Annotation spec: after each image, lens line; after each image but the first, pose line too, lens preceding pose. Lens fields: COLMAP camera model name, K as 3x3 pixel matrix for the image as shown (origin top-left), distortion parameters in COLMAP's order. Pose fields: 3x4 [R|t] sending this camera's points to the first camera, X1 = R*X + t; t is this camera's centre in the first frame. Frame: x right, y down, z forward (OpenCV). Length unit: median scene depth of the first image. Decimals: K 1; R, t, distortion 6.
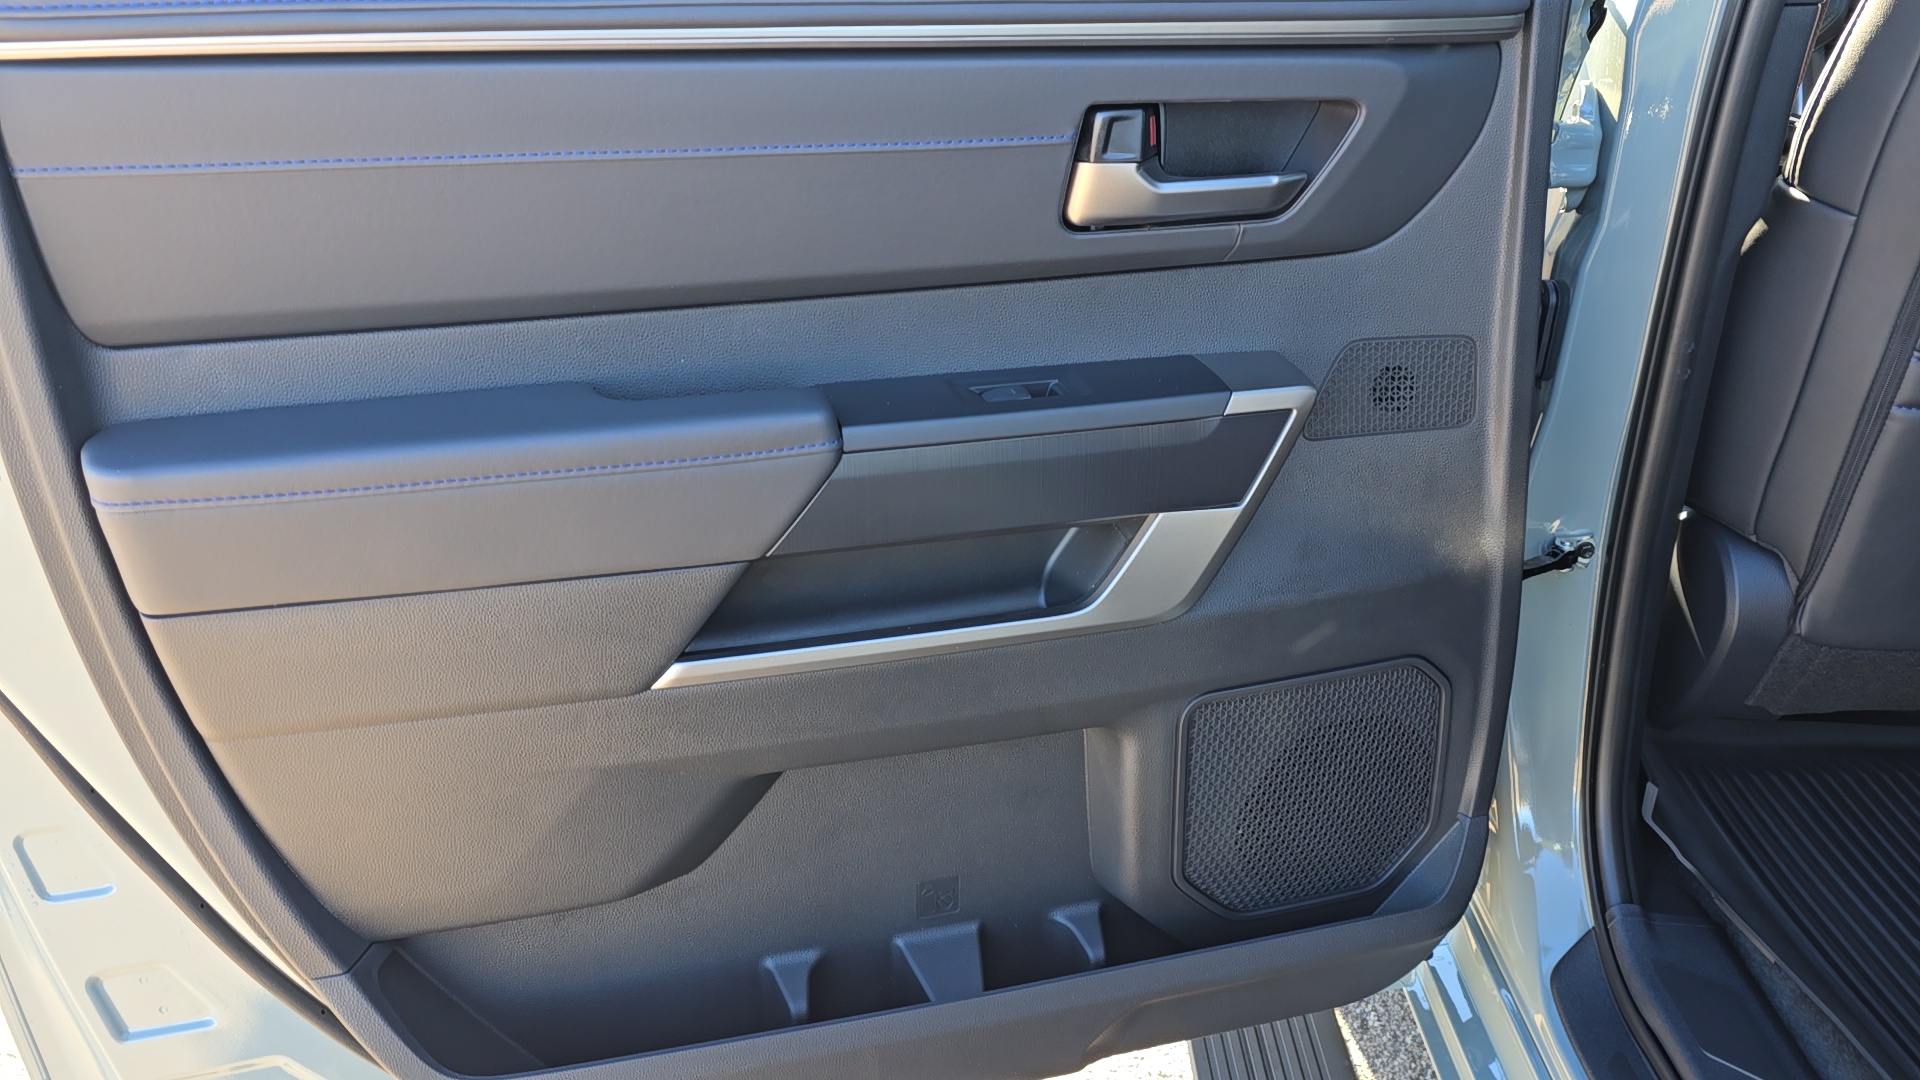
lens RADIAL K [[1587.8, 0, 960.0], [0, 1587.8, 540.0], [0, 0, 1]] dist [-0.004931, 0.002327]
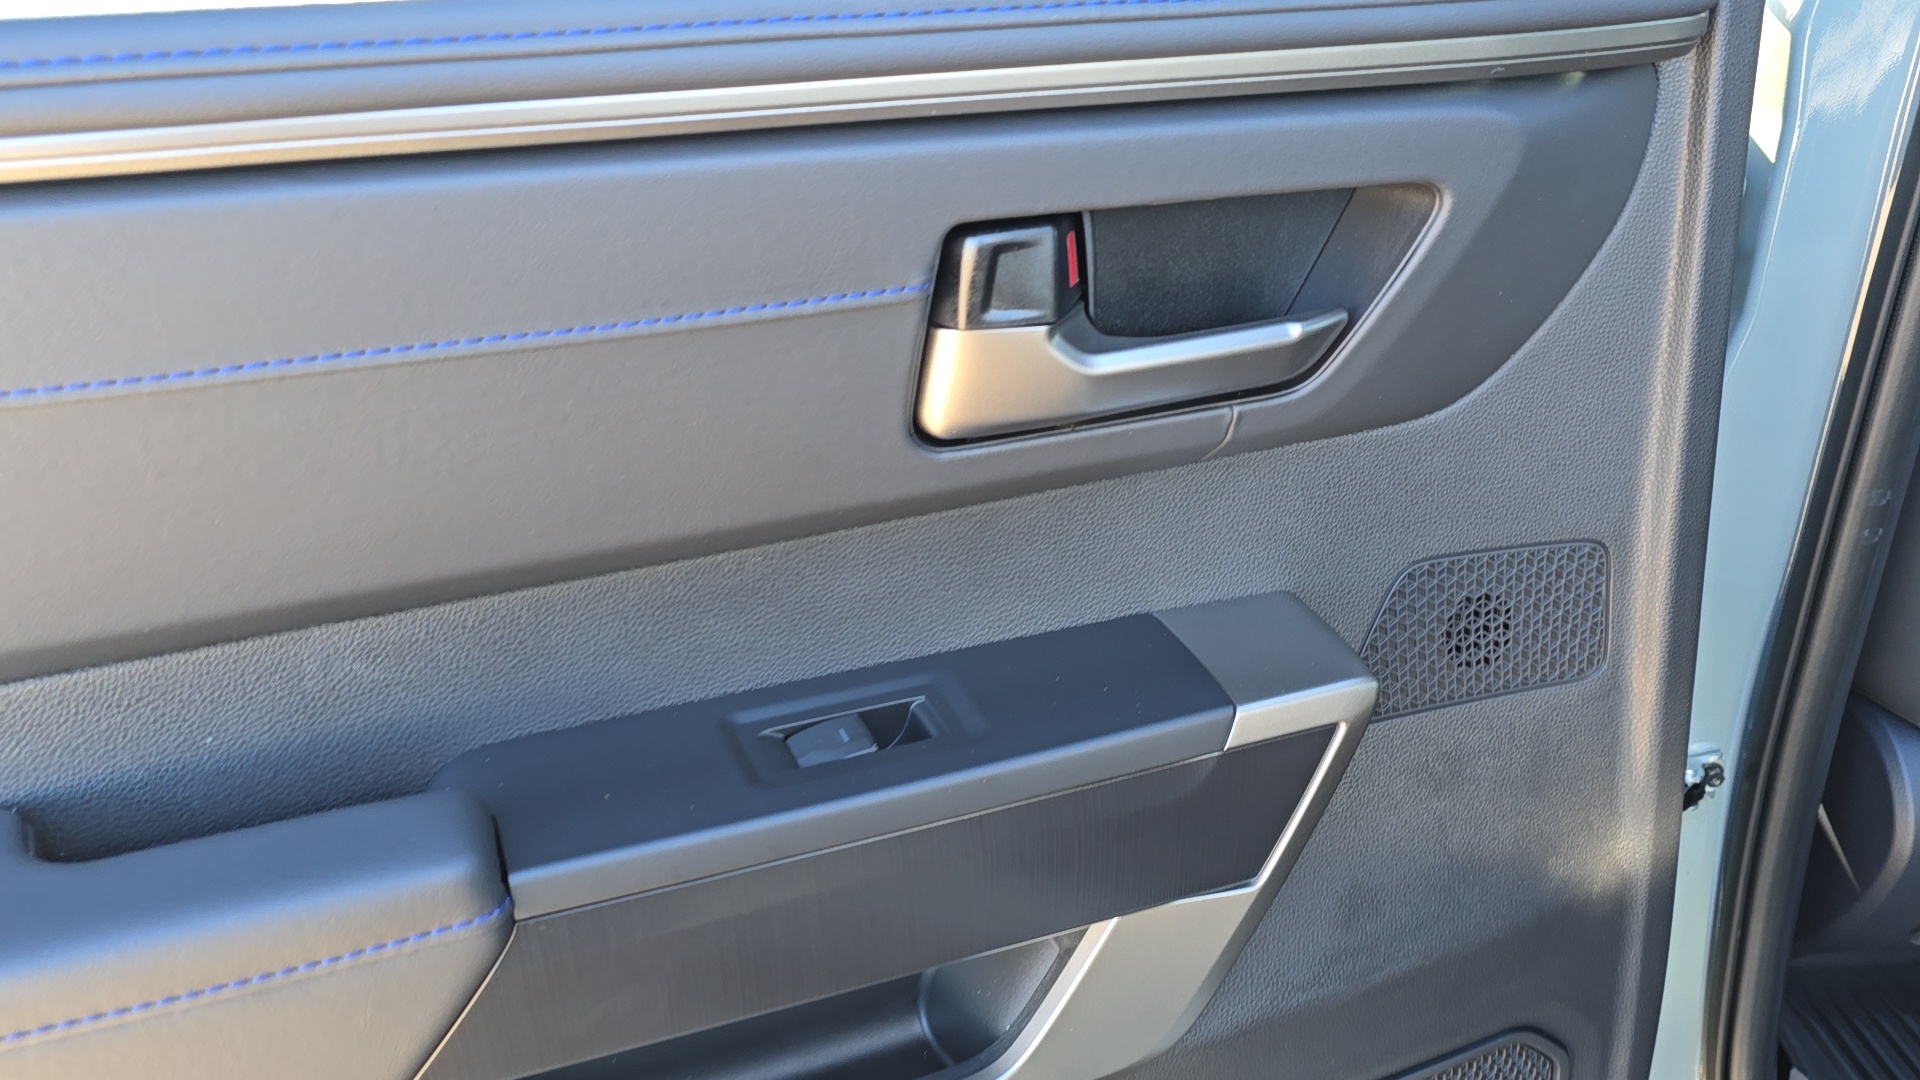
lens RADIAL K [[1606.5, 0, 960.0], [0, 1606.5, 540.0], [0, 0, 1]] dist [-0.023404, 0.005451]
pose [[0.996054, -0.059981, 0.065415, 0.040898], [0.059055, 0.998126, 0.016005, -0.166363], [-0.066252, -0.012079, 0.997730, 0.441108]]
